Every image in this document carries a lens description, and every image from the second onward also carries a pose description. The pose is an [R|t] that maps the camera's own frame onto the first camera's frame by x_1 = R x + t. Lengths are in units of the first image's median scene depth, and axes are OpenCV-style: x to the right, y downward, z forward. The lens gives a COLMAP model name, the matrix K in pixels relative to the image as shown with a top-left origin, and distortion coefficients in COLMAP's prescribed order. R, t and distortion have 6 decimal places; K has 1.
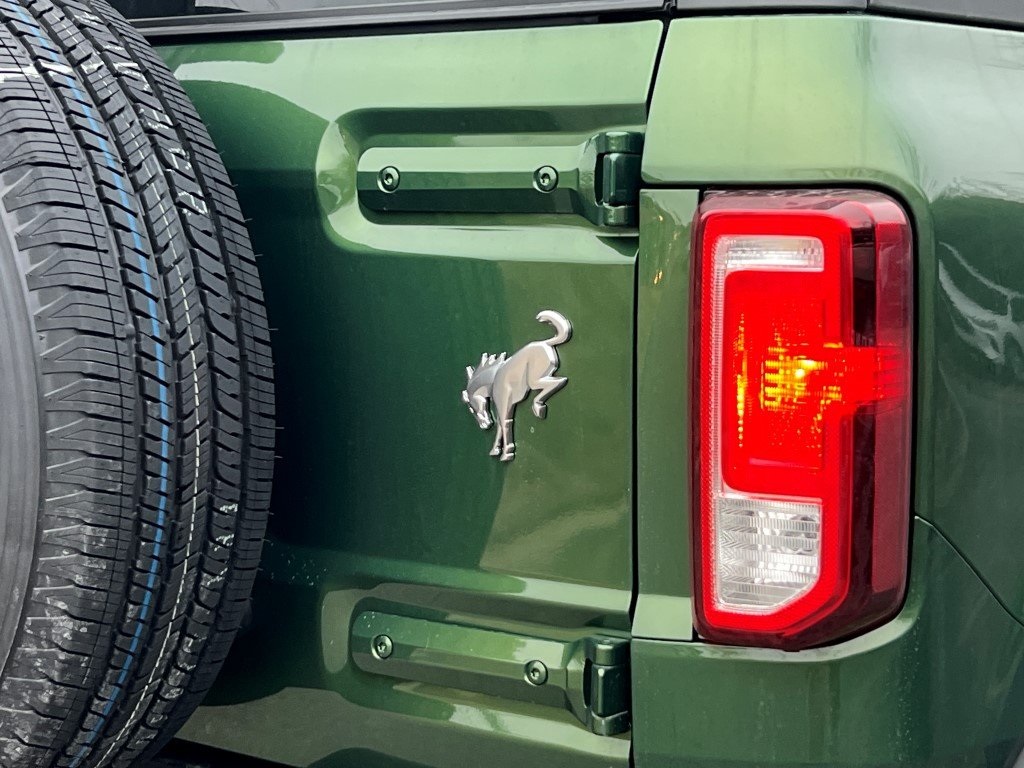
lens RADIAL K [[2004.7, 0, 512.0], [0, 2004.7, 384.0], [0, 0, 1]] dist [0.174245, 0.019287]
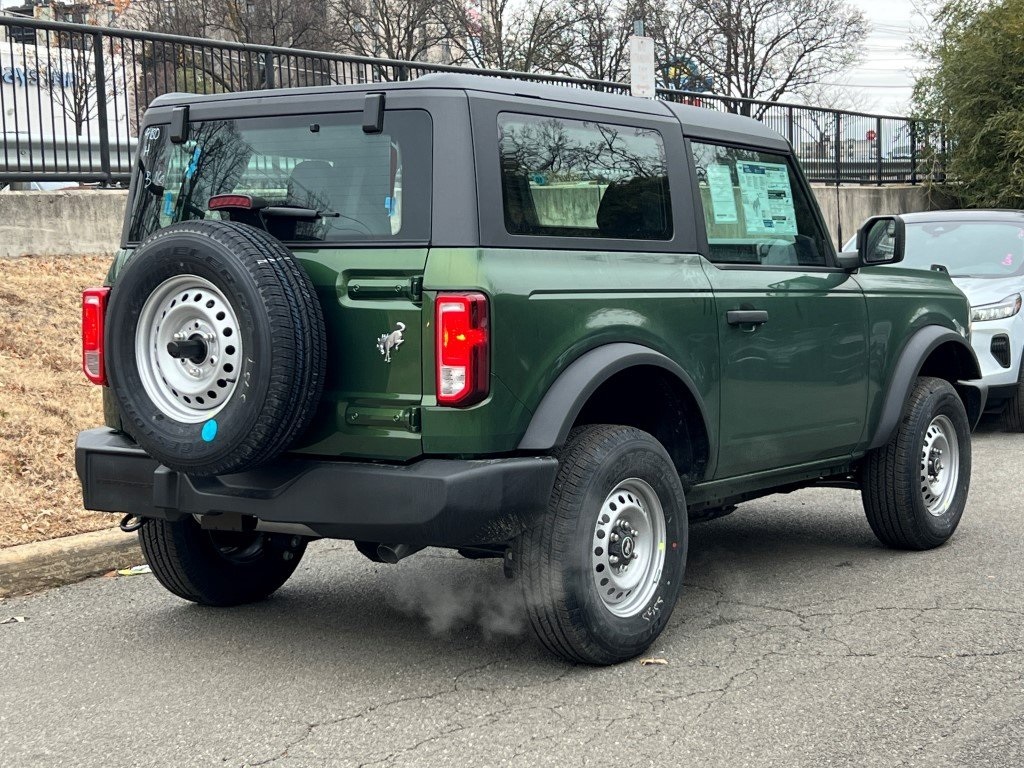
lens RADIAL K [[1719.9, 0, 512.0], [0, 1719.9, 384.0], [0, 0, 1]] dist [0.054229, -0.033913]
pose [[0.998161, -0.000608, 0.060621, 0.033554], [0.003053, 0.999185, -0.040246, 0.215821], [-0.060548, 0.040357, 0.997349, -2.309212]]
